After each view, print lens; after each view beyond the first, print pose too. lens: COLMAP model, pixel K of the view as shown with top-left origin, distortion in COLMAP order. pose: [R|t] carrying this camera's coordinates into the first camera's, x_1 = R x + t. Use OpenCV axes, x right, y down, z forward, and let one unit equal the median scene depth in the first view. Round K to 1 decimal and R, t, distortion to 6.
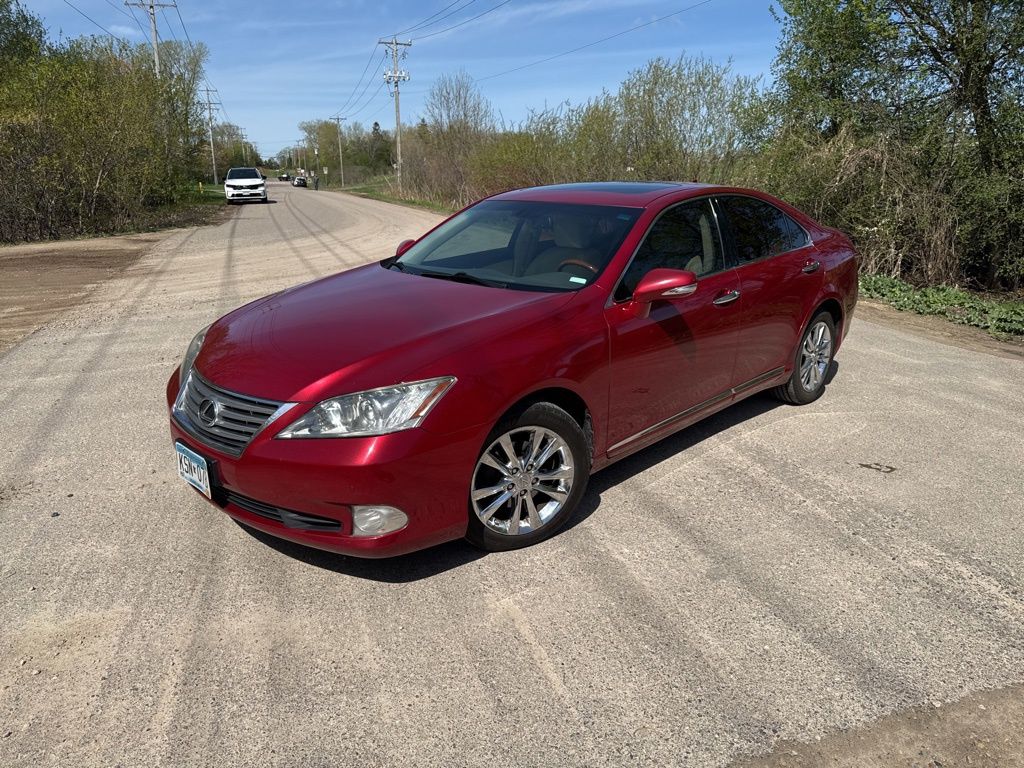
lens RADIAL K [[734.1, 0, 509.1], [0, 734.1, 387.5], [0, 0, 1]] dist [0.013888, -0.019661]
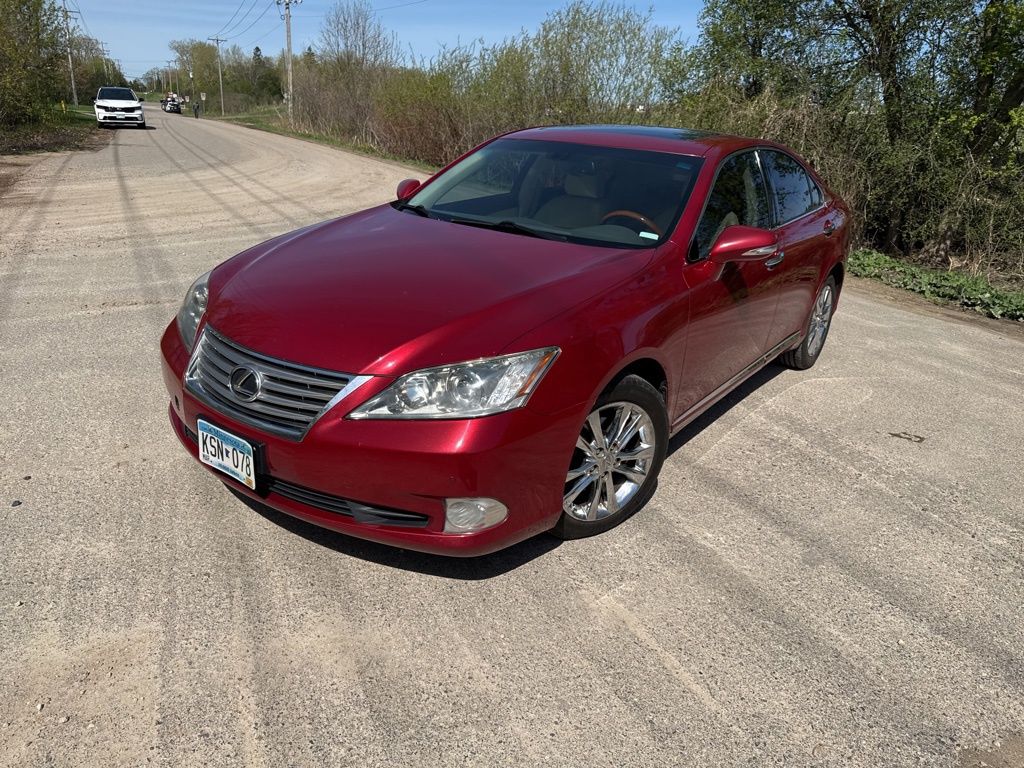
lens RADIAL K [[734.1, 0, 513.5], [0, 734.1, 388.1], [0, 0, 1]] dist [0.013888, -0.019661]
pose [[0.987610, 0.004854, 0.156852, -0.181334], [-0.015911, 0.997468, 0.069318, -0.017627], [-0.156118, -0.070955, 0.985187, 0.108705]]
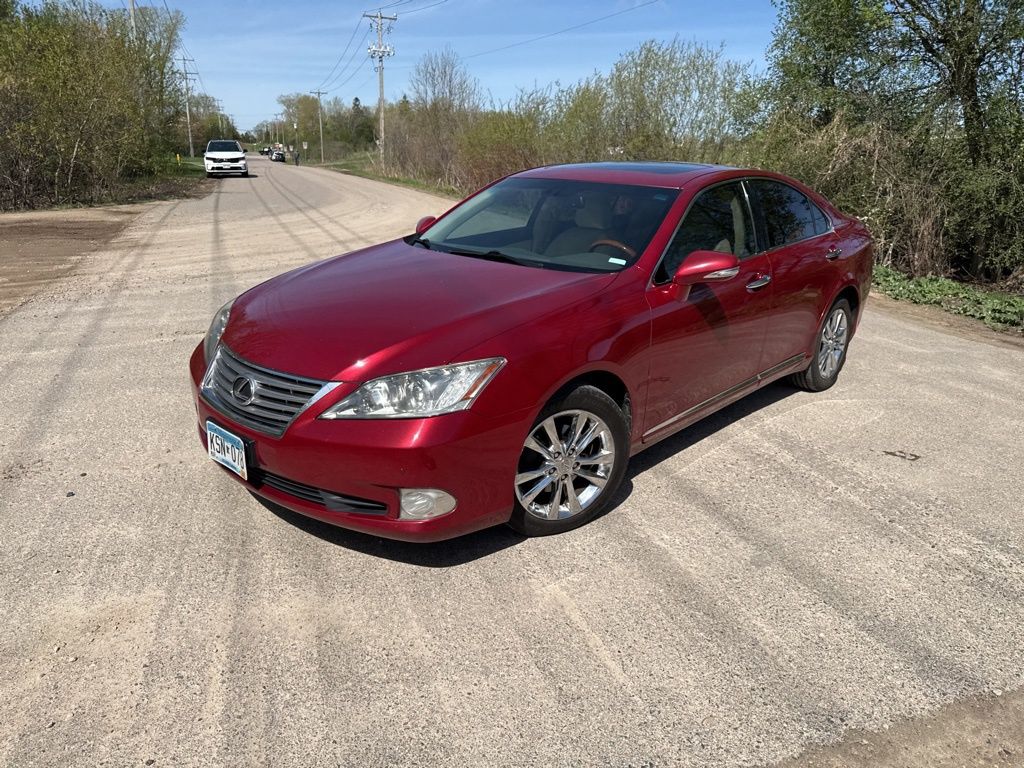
lens RADIAL K [[734.1, 0, 513.7], [0, 734.1, 386.8], [0, 0, 1]] dist [0.013888, -0.019661]
pose [[0.999191, 0.015012, 0.037317, -0.067942], [-0.015870, 0.999614, 0.022807, 0.000870], [-0.036961, -0.023380, 0.999043, 0.018433]]
